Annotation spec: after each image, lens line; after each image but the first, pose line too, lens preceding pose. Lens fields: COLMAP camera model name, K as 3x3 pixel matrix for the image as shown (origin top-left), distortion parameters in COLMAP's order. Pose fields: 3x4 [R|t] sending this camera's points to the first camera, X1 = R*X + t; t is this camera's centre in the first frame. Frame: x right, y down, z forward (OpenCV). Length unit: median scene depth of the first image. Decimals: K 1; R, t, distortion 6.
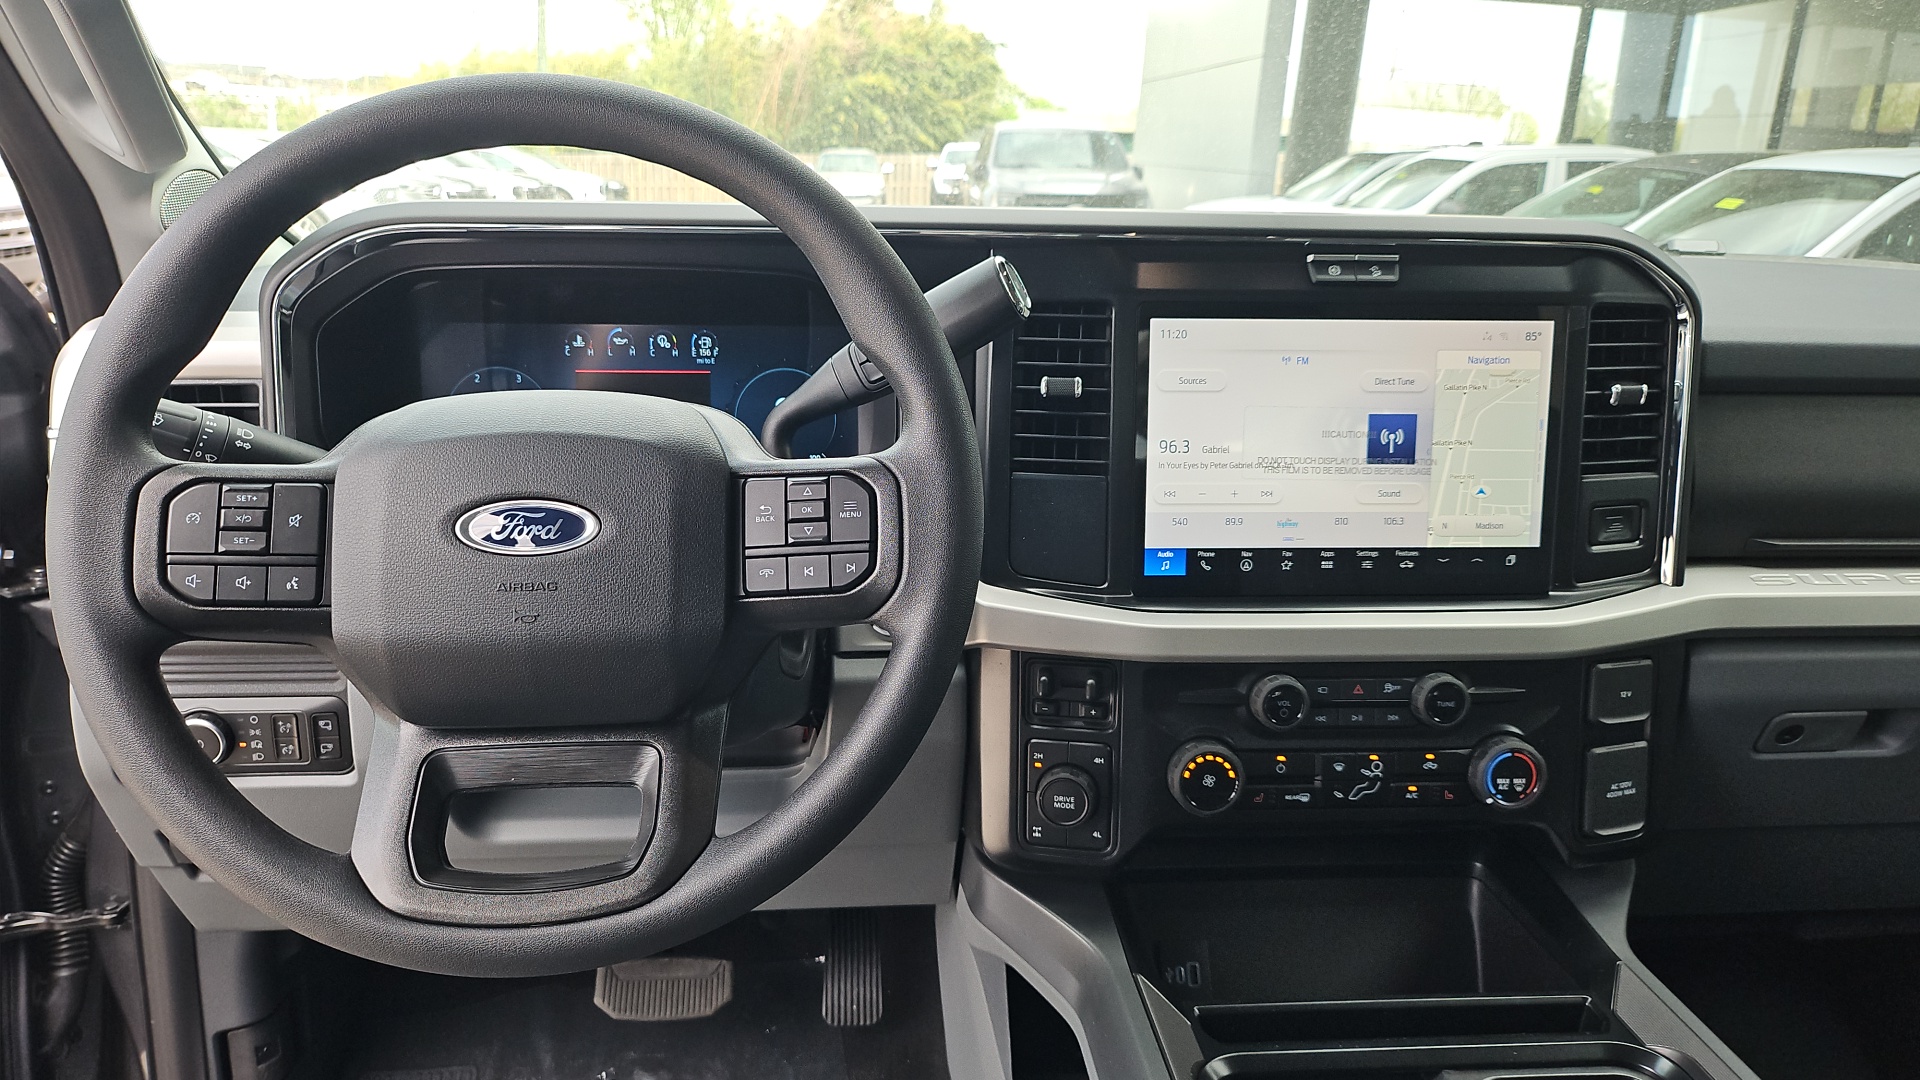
lens RADIAL K [[1392.8, 0, 966.9], [0, 1392.8, 548.5], [0, 0, 1]] dist [0.047361, -0.060664]
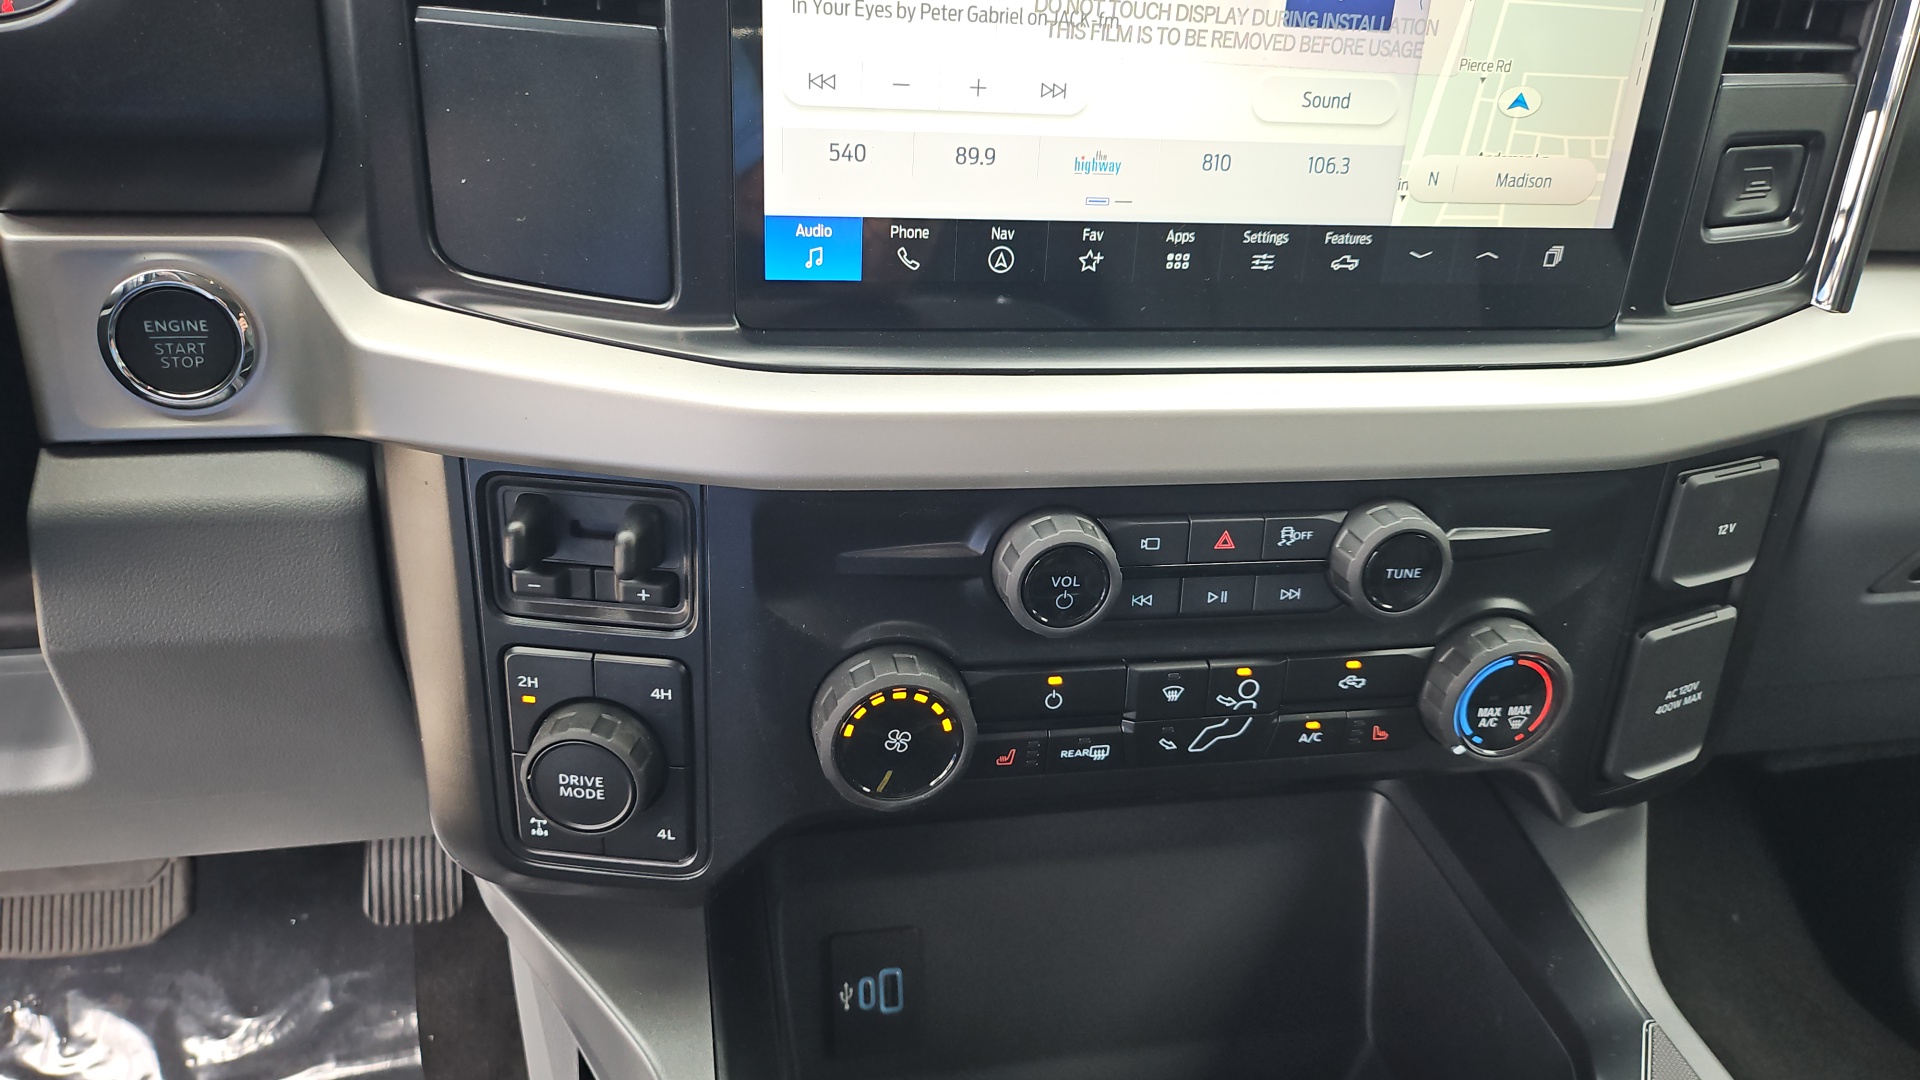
lens RADIAL K [[1392.8, 0, 966.9], [0, 1392.8, 548.5], [0, 0, 1]] dist [0.047361, -0.060664]
pose [[0.991724, -0.004096, 0.128322, 0.133917], [-0.030271, 0.963852, 0.264712, -0.016638], [-0.124767, -0.266406, 0.955752, 0.561046]]
